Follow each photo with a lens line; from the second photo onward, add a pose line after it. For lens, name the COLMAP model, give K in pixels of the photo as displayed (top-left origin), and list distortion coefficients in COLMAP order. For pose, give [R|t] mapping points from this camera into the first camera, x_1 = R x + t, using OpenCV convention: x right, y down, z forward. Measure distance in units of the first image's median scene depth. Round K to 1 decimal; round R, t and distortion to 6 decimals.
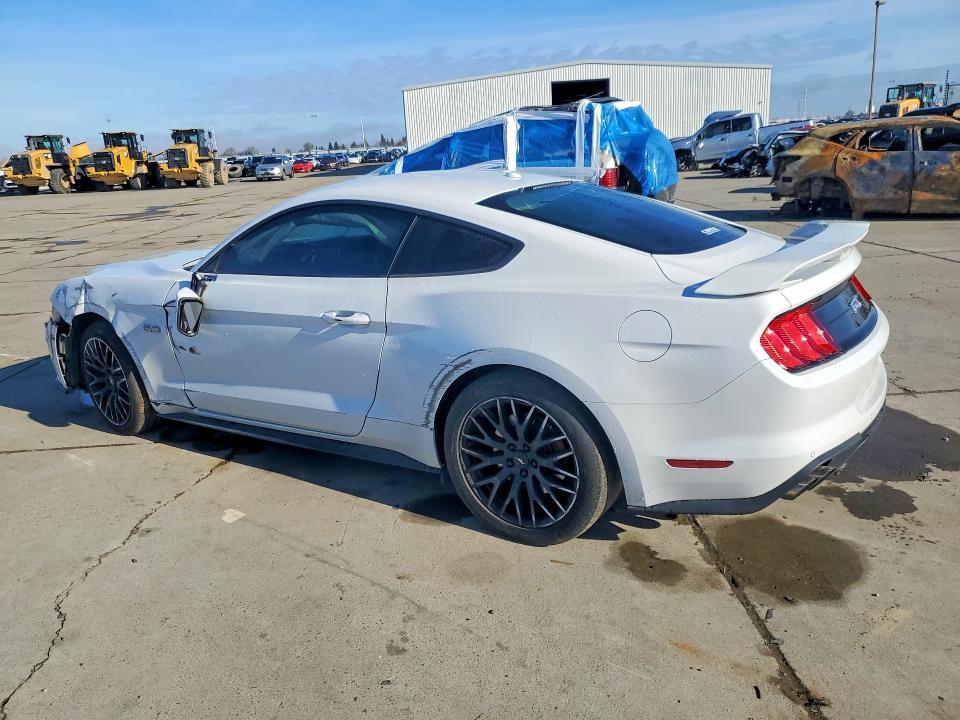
lens RADIAL K [[731.5, 0, 480.0], [0, 731.5, 360.0], [0, 0, 1]] dist [0.013773, 0.003496]
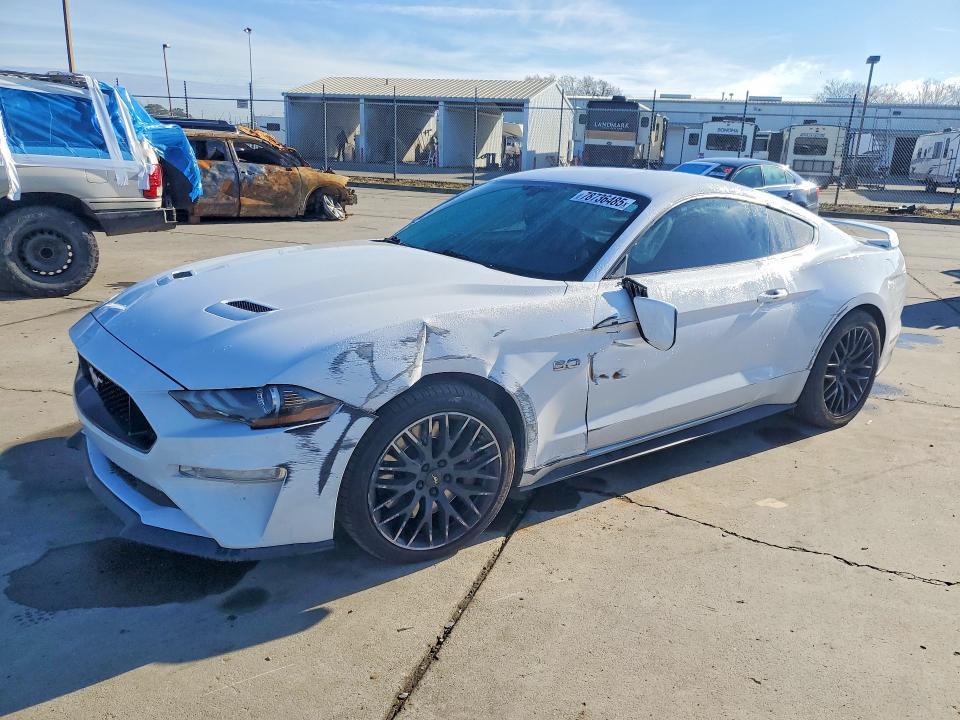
lens RADIAL K [[740.1, 0, 480.0], [0, 740.1, 360.0], [0, 0, 1]] dist [0.026881, -0.002927]
pose [[0.363078, -0.187654, 0.912667, -0.496353], [0.200059, 0.972365, 0.120341, -0.065953], [-0.910028, 0.138894, 0.390586, 0.335642]]
